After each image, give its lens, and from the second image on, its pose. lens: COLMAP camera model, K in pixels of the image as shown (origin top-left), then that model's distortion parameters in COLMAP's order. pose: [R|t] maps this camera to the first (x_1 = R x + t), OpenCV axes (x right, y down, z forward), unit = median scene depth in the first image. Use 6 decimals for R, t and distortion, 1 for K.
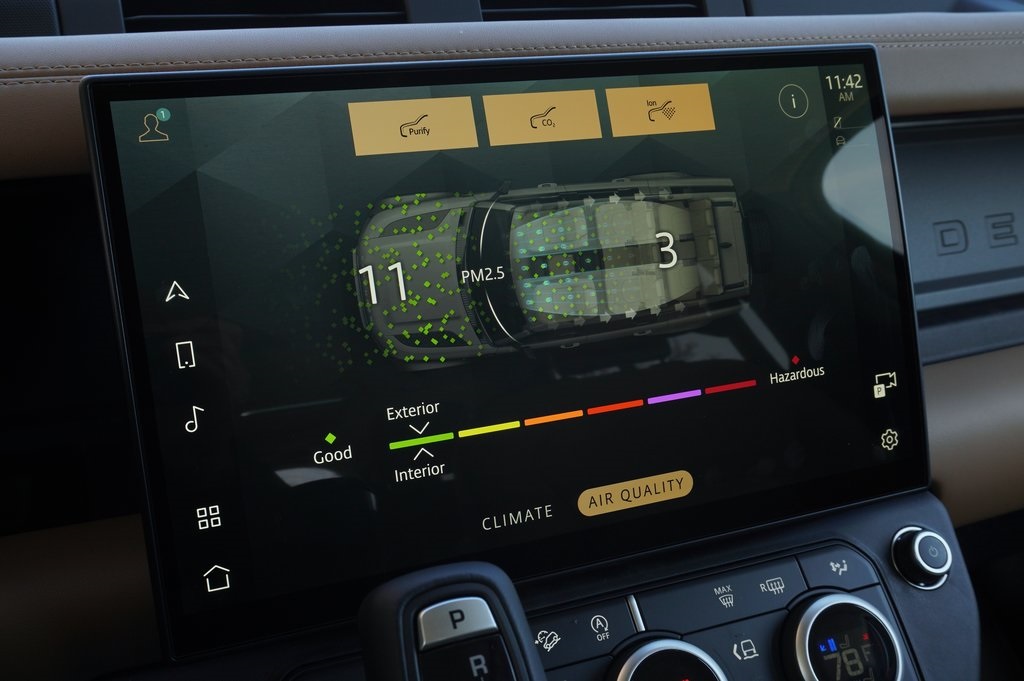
lens RADIAL K [[1056.4, 0, 514.4], [0, 1056.4, 349.2], [0, 0, 1]] dist [-0.000491, 0.000000]
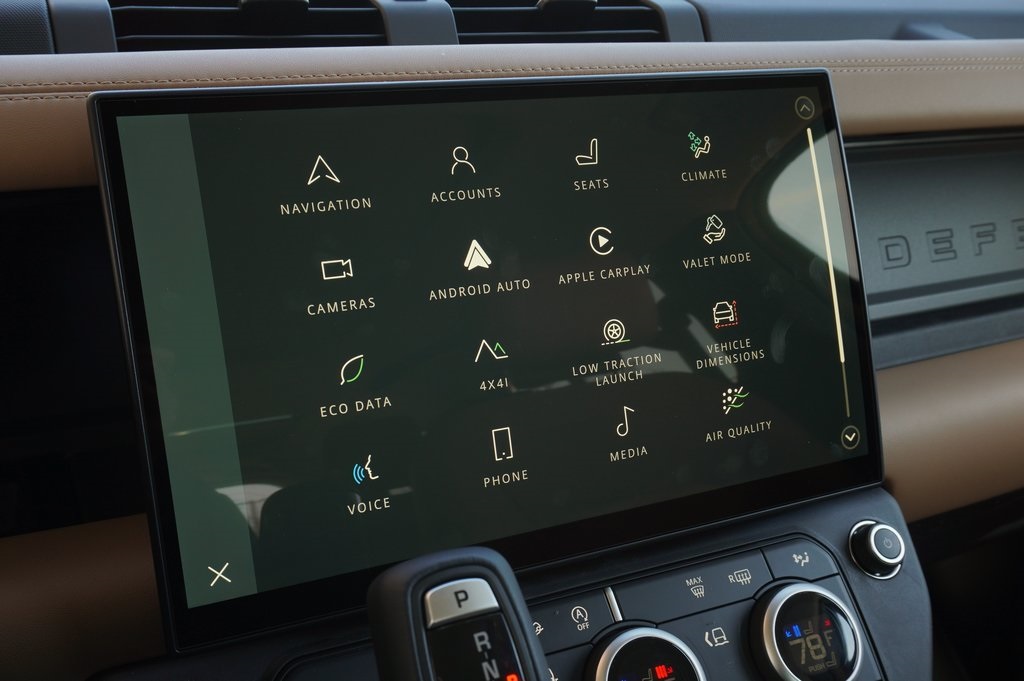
lens RADIAL K [[1056.4, 0, 516.4], [0, 1056.4, 349.1], [0, 0, 1]] dist [-0.000491, 0.000000]
pose [[0.998510, -0.006058, 0.054233, -0.036279], [0.007179, 0.999764, -0.020504, 0.016344], [-0.054096, 0.020863, 0.998318, -0.050198]]
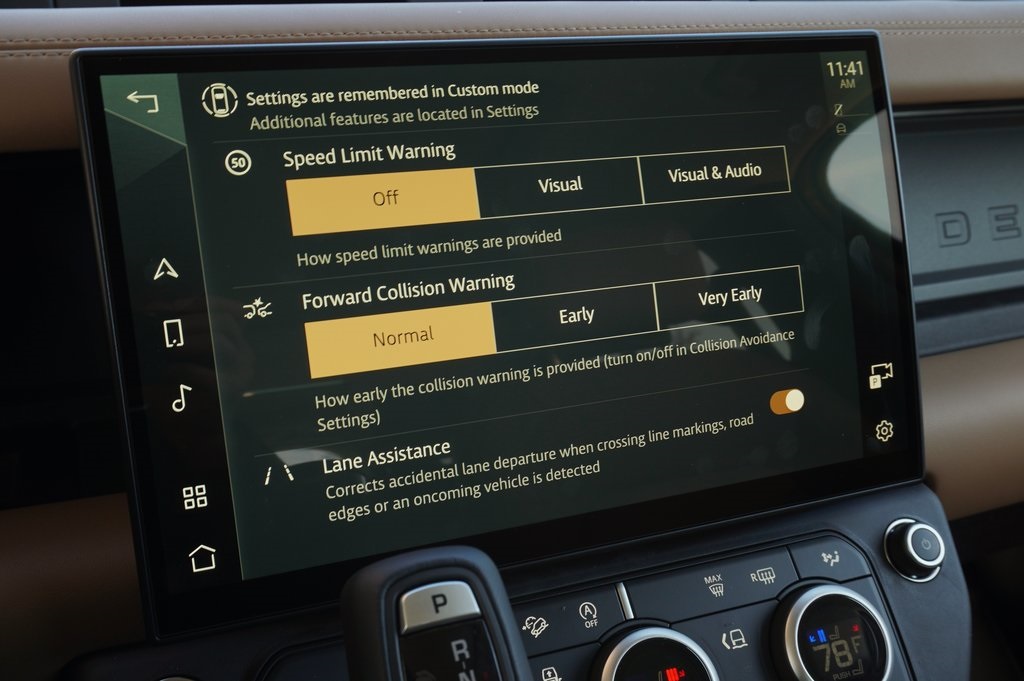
lens RADIAL K [[1056.4, 0, 514.1], [0, 1056.4, 350.0], [0, 0, 1]] dist [-0.000491, 0.000000]
pose [[0.999857, 0.016539, -0.003581, 0.010043], [-0.016488, 0.999769, 0.013790, 0.001806], [0.003808, -0.013729, 0.999899, 0.007461]]
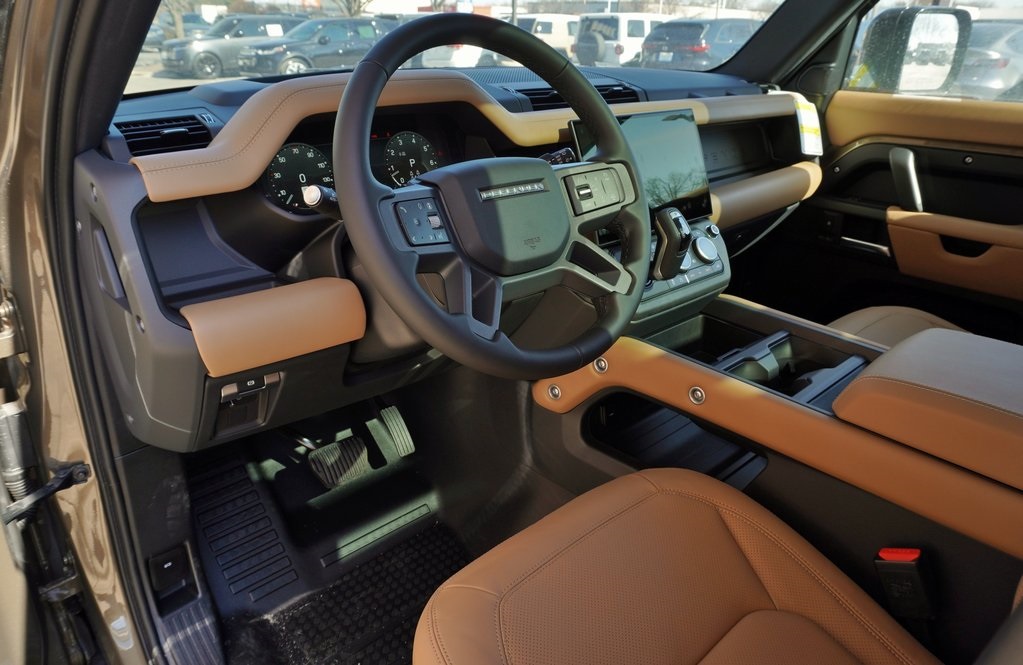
lens RADIAL K [[702.2, 0, 514.5], [0, 702.2, 337.8], [0, 0, 1]] dist [-0.031707, 0.008988]
pose [[0.935338, -0.131760, 0.328302, -1.427299], [0.115422, 0.990927, 0.068857, 0.361371], [-0.334396, -0.026511, 0.942060, -1.478156]]
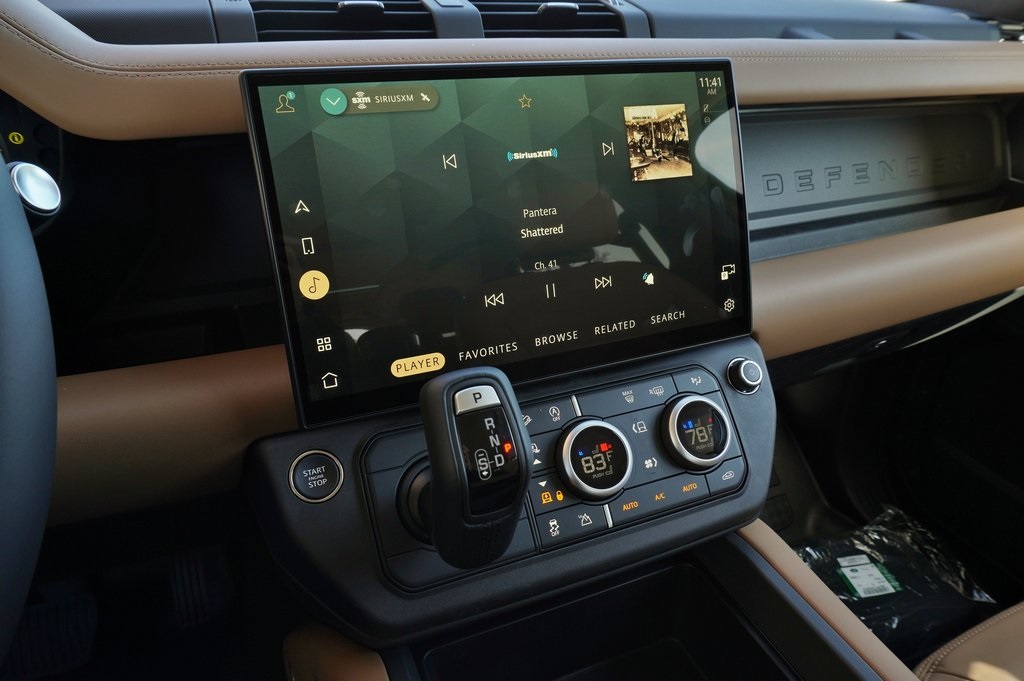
lens RADIAL K [[690.9, 0, 511.8], [0, 690.9, 342.0], [0, 0, 1]] dist [-0.038073, 0.033258]
pose [[0.999447, 0.005678, 0.032775, -0.023271], [-0.009484, 0.993065, 0.117180, 0.020724], [-0.031882, -0.117426, 0.992570, -0.075143]]
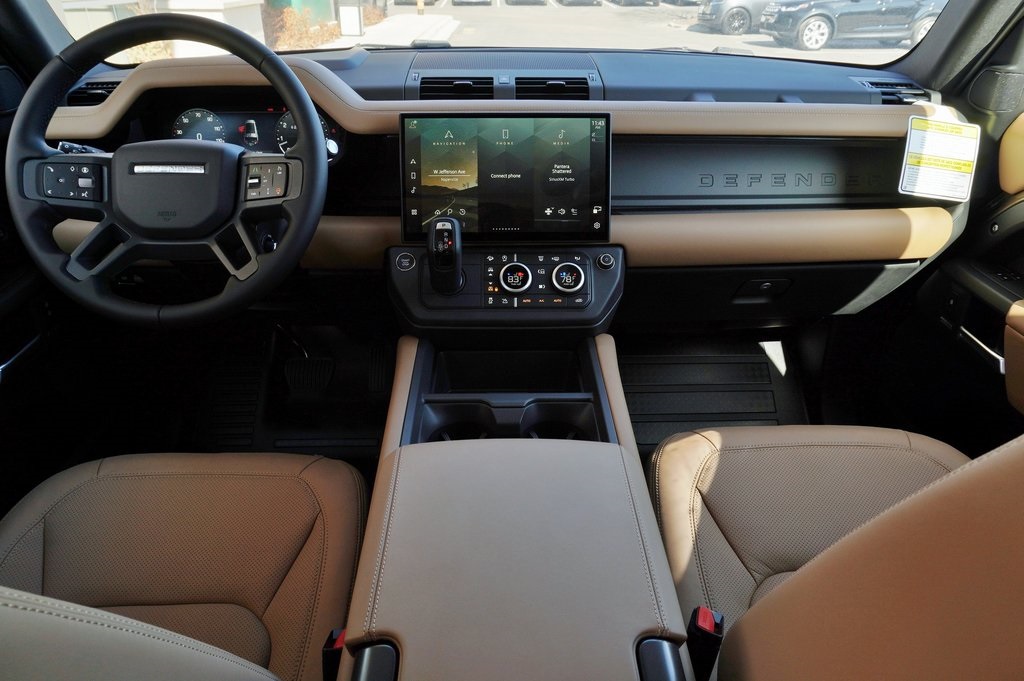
lens RADIAL K [[690.9, 0, 506.1], [0, 690.9, 342.1], [0, 0, 1]] dist [-0.038073, 0.033258]
pose [[0.930670, 0.172199, -0.322802, 0.946057], [-0.132517, 0.981059, 0.141287, 0.195480], [0.341017, -0.088715, 0.935862, -1.416697]]
